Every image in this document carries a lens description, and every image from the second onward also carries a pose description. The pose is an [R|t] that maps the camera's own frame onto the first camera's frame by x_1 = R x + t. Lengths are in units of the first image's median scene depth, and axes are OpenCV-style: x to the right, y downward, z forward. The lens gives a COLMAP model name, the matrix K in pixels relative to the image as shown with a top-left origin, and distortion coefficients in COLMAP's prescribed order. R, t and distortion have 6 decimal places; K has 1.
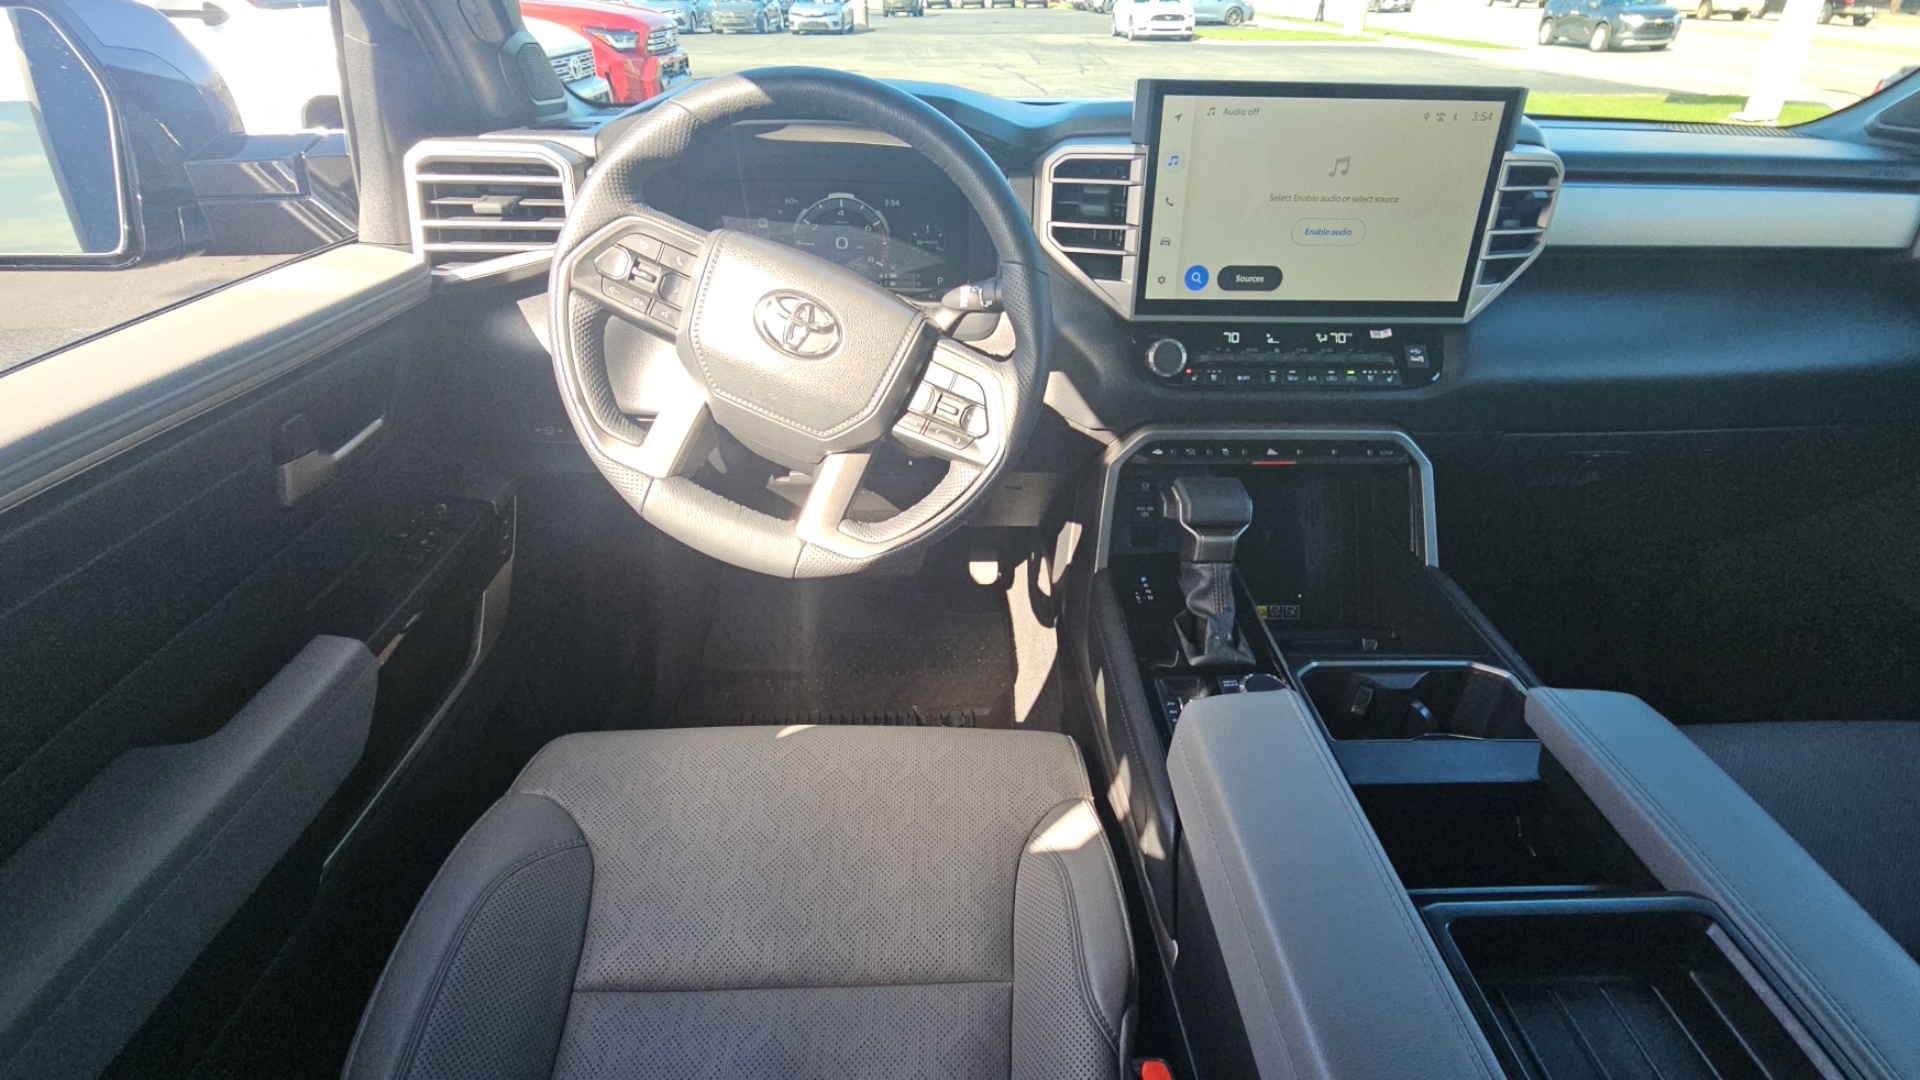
lens RADIAL K [[862.0, 0, 978.1], [0, 862.0, 551.9], [0, 0, 1]] dist [0.007974, -0.006478]
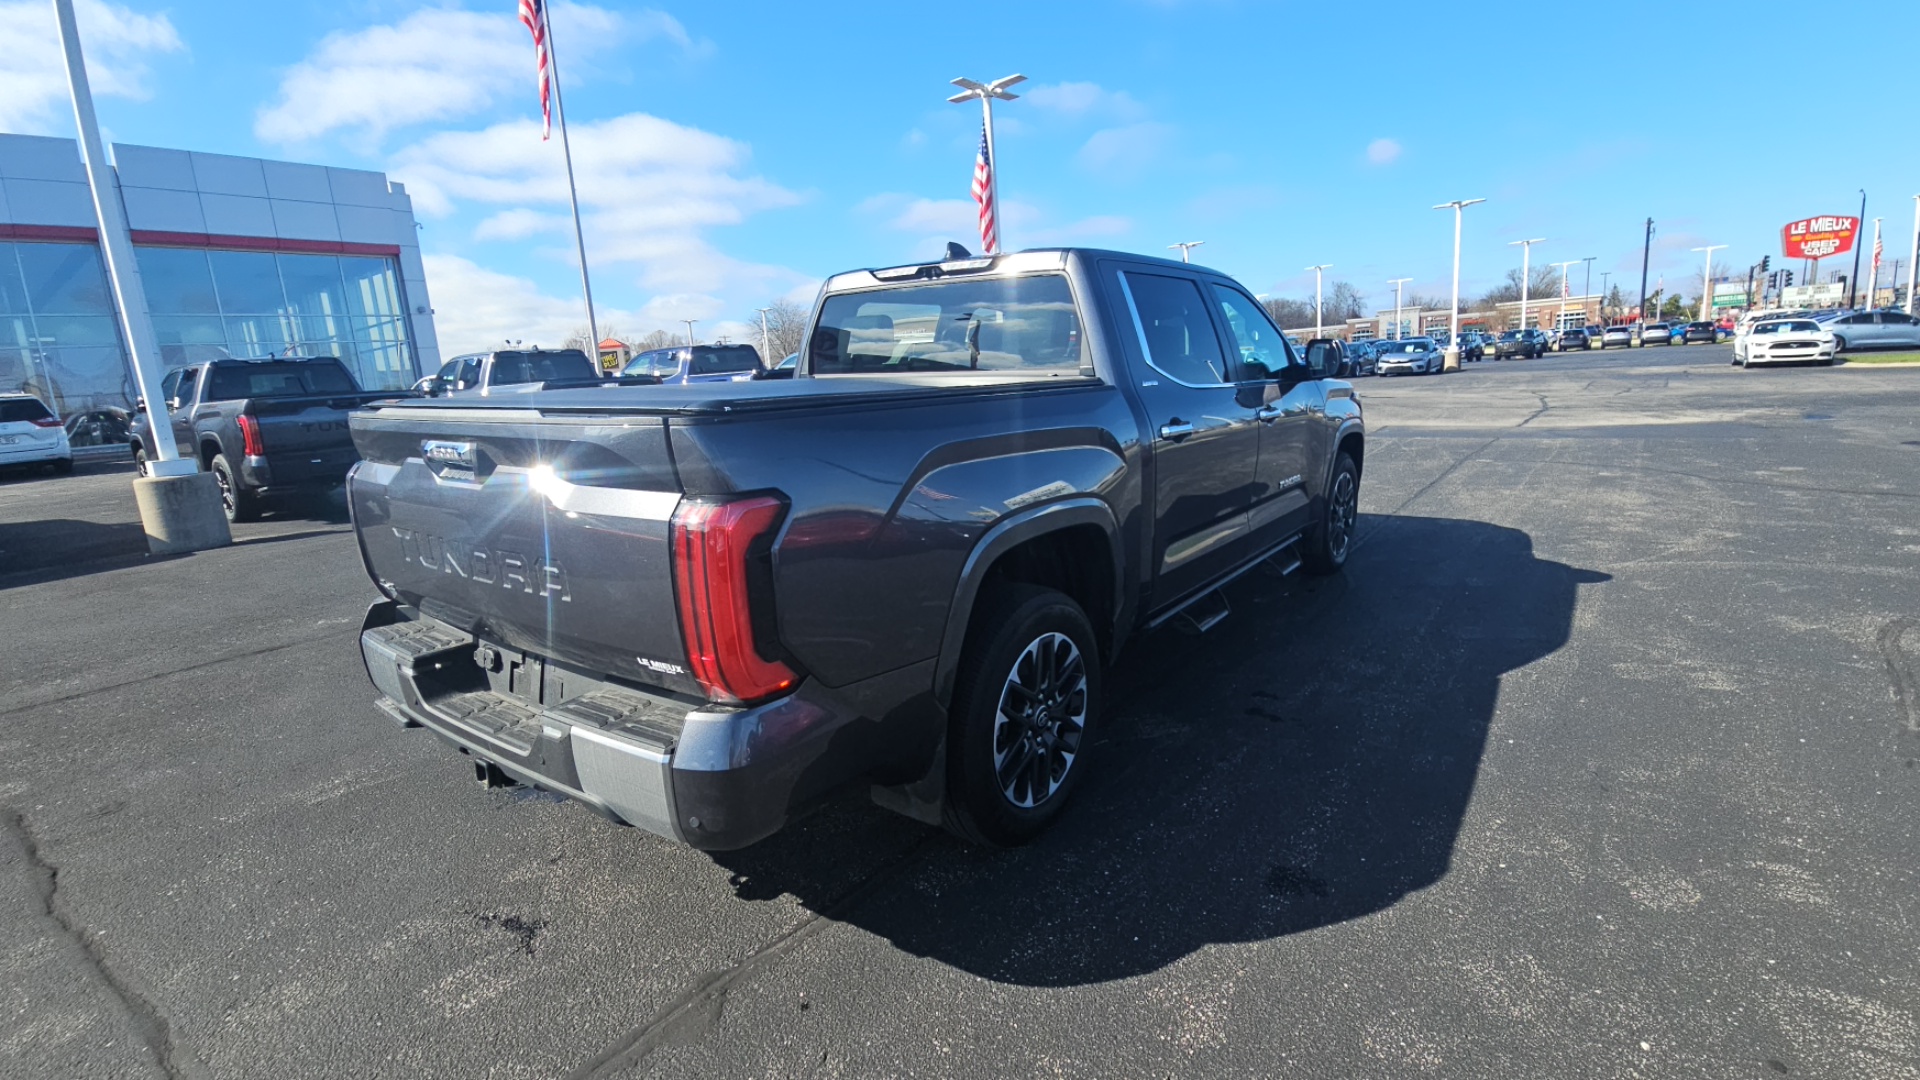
lens RADIAL K [[862.0, 0, 968.2], [0, 862.0, 544.0], [0, 0, 1]] dist [0.007974, -0.006478]
pose [[0.782059, 0.080177, -0.618025, 2.783455], [-0.292335, 0.923011, -0.250182, 2.202526], [0.550385, 0.376327, 0.745288, -3.186805]]
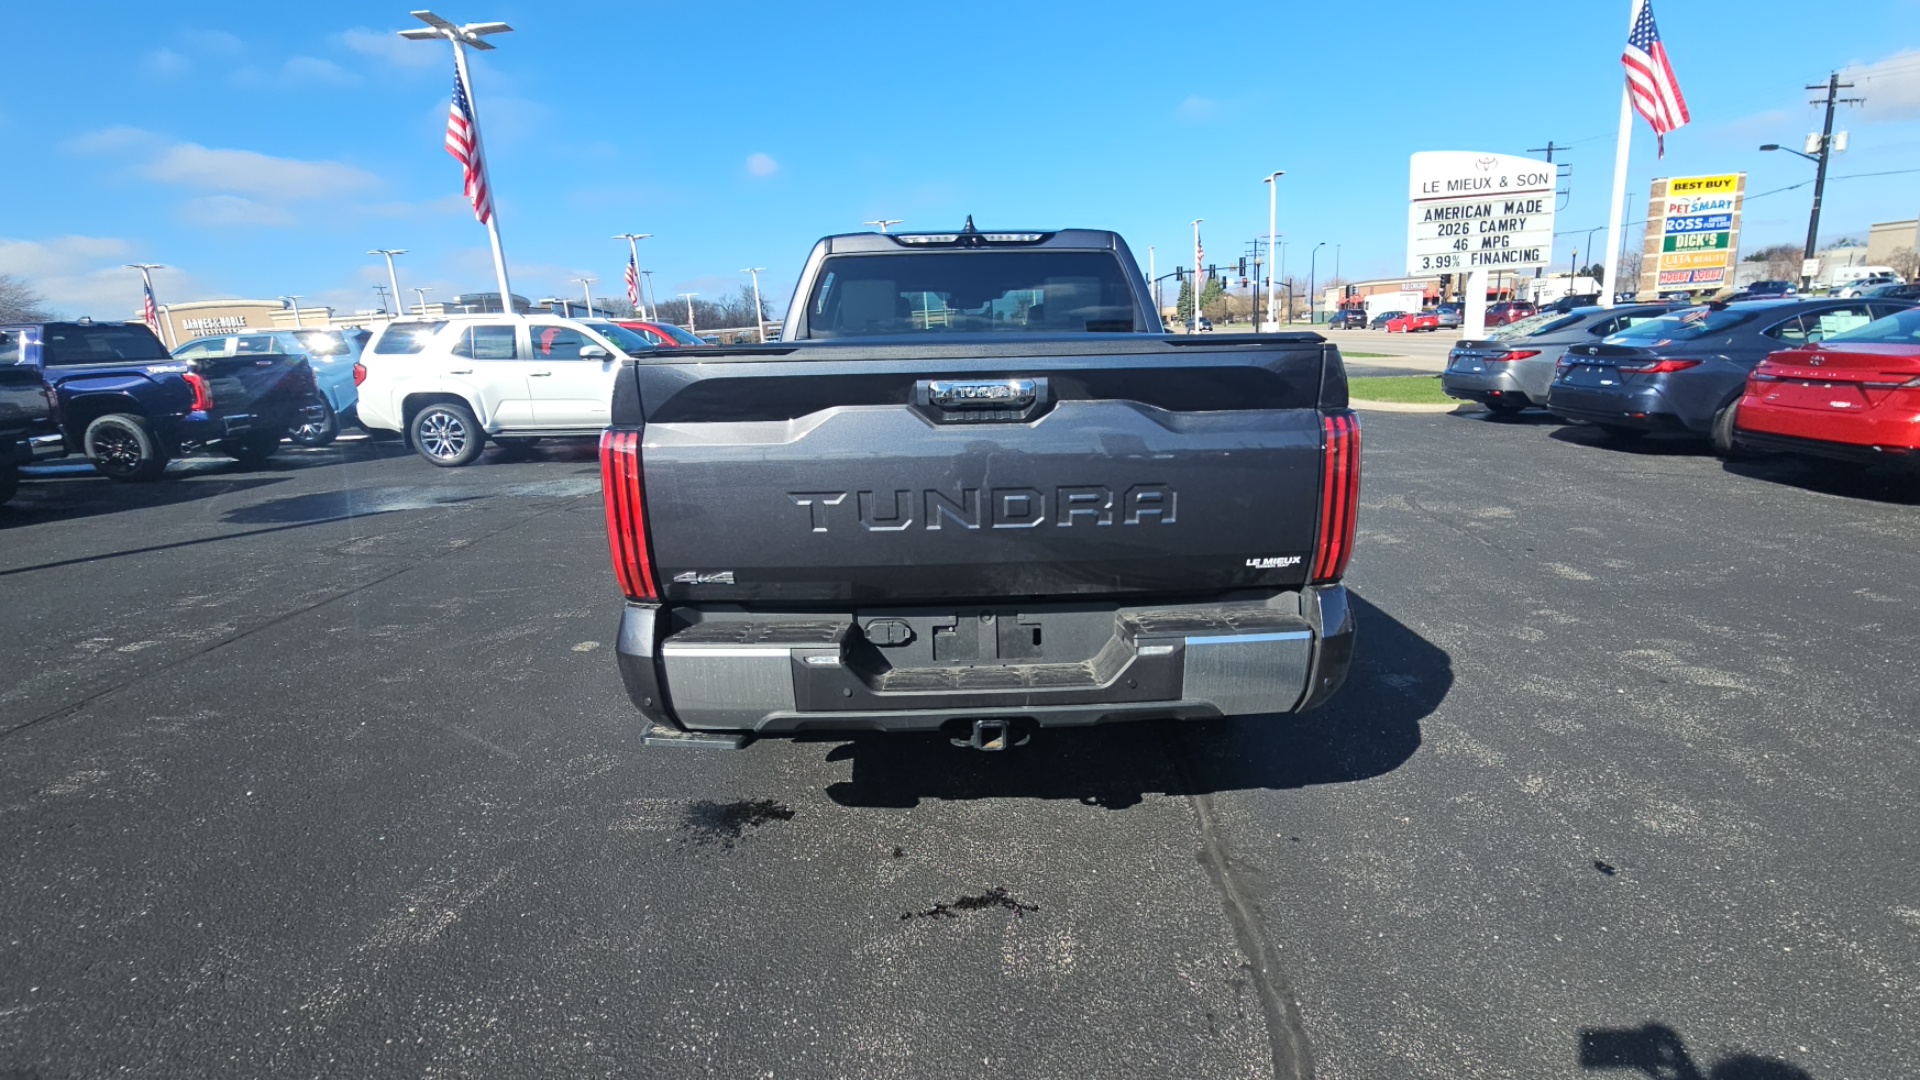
lens RADIAL K [[862.0, 0, 976.7], [0, 862.0, 549.2], [0, 0, 1]] dist [0.007974, -0.006478]
pose [[0.998755, -0.039665, -0.030250, 0.434101], [0.027335, 0.942437, -0.333264, 2.848333], [0.041728, 0.332022, 0.942348, -4.147515]]
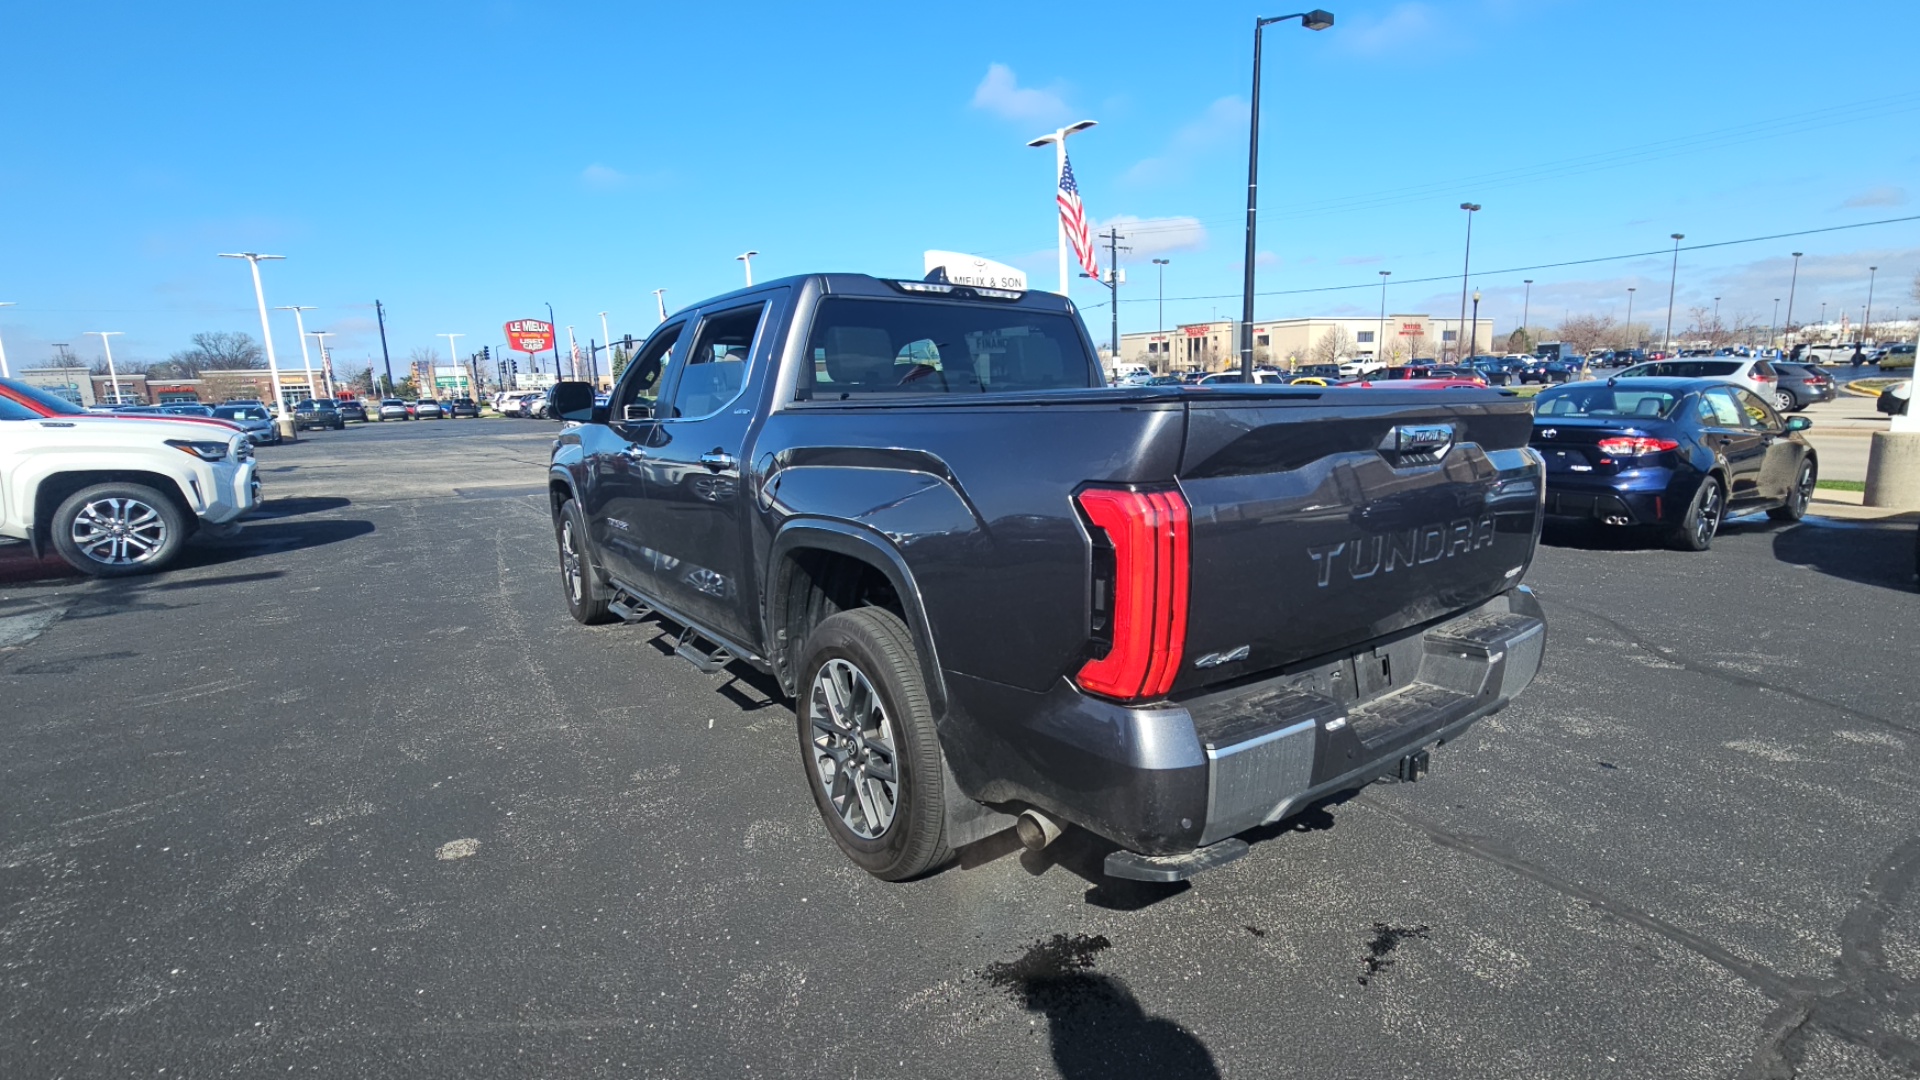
lens RADIAL K [[862.0, 0, 982.1], [0, 862.0, 543.4], [0, 0, 1]] dist [0.007974, -0.006478]
pose [[0.819311, -0.123964, 0.559787, -1.730100], [0.336628, 0.894355, -0.294638, 2.328638], [-0.464124, 0.429840, 0.774484, -3.405800]]
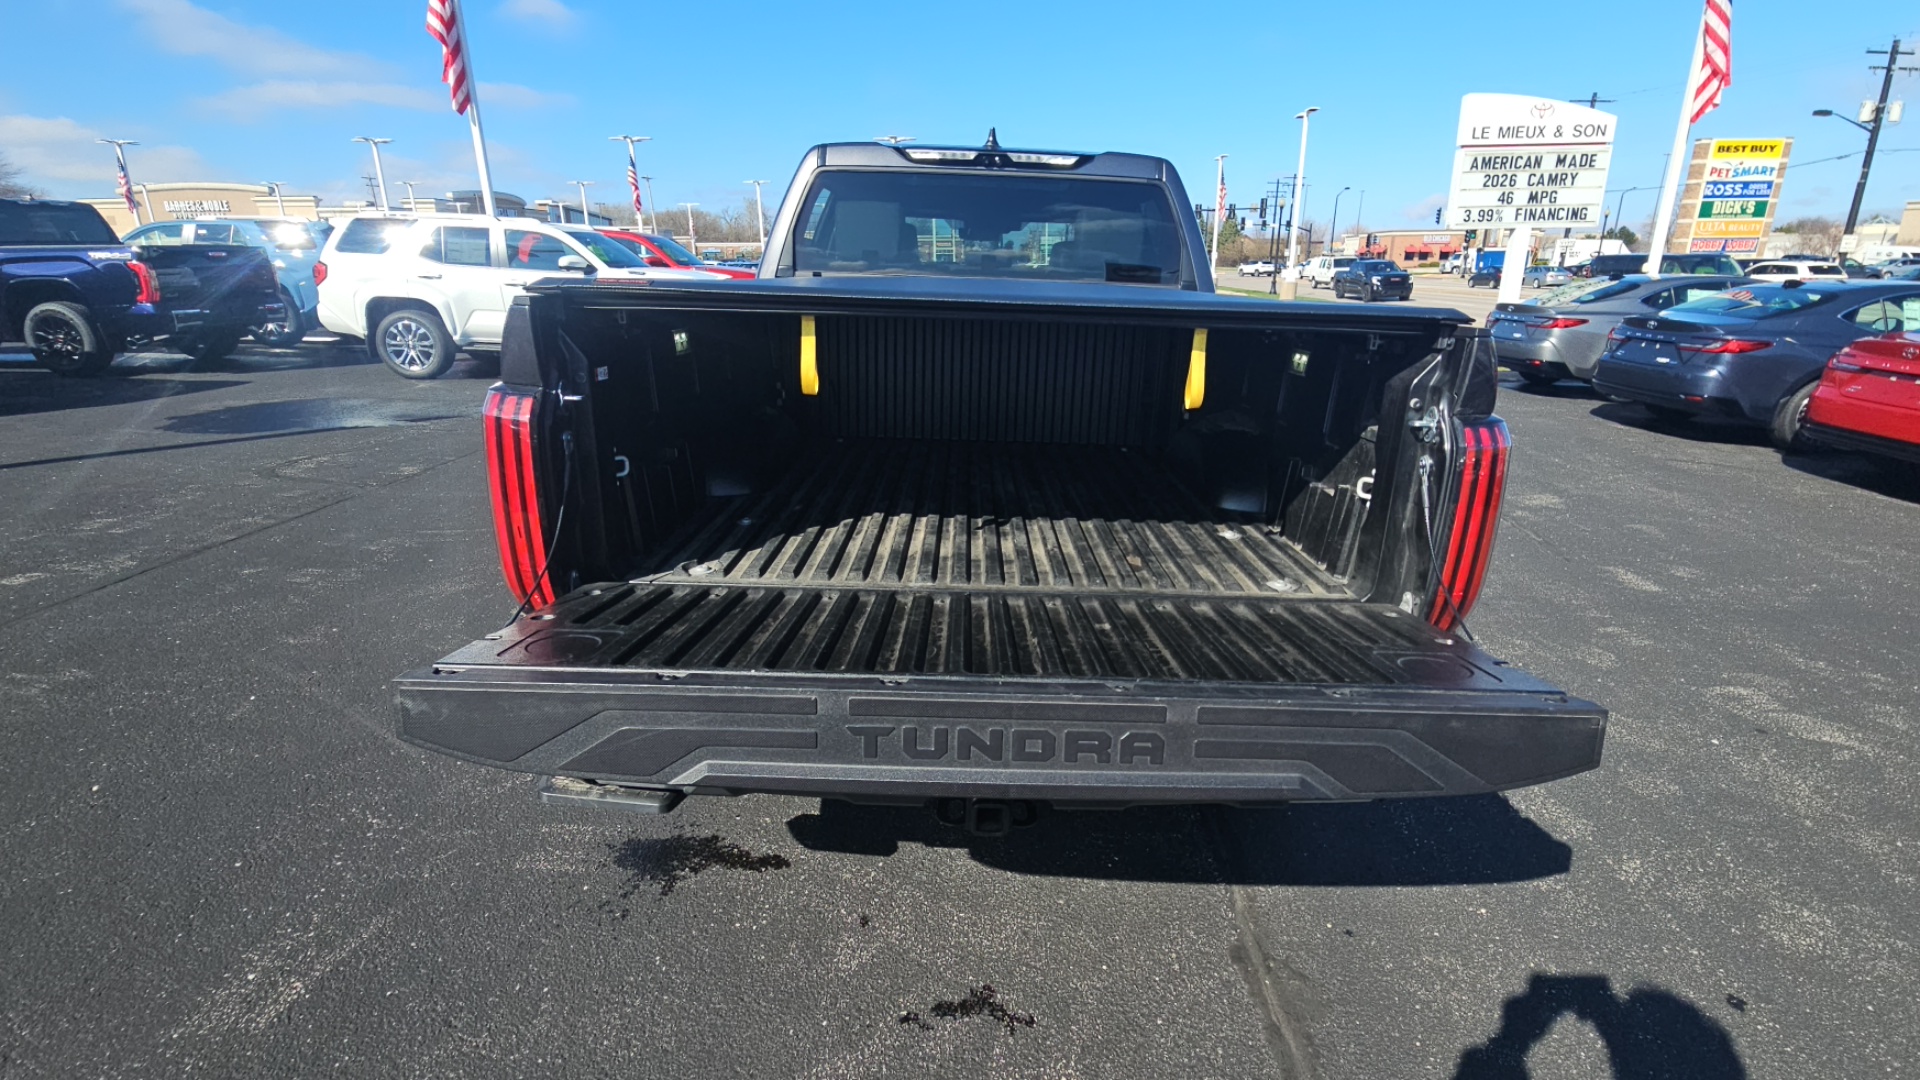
lens RADIAL K [[862.0, 0, 976.5], [0, 862.0, 548.3], [0, 0, 1]] dist [0.007974, -0.006478]
pose [[0.999527, 0.017811, -0.025055, 0.395951], [-0.023746, 0.964959, -0.261323, 2.500409], [0.019523, 0.261795, 0.964926, -3.697489]]
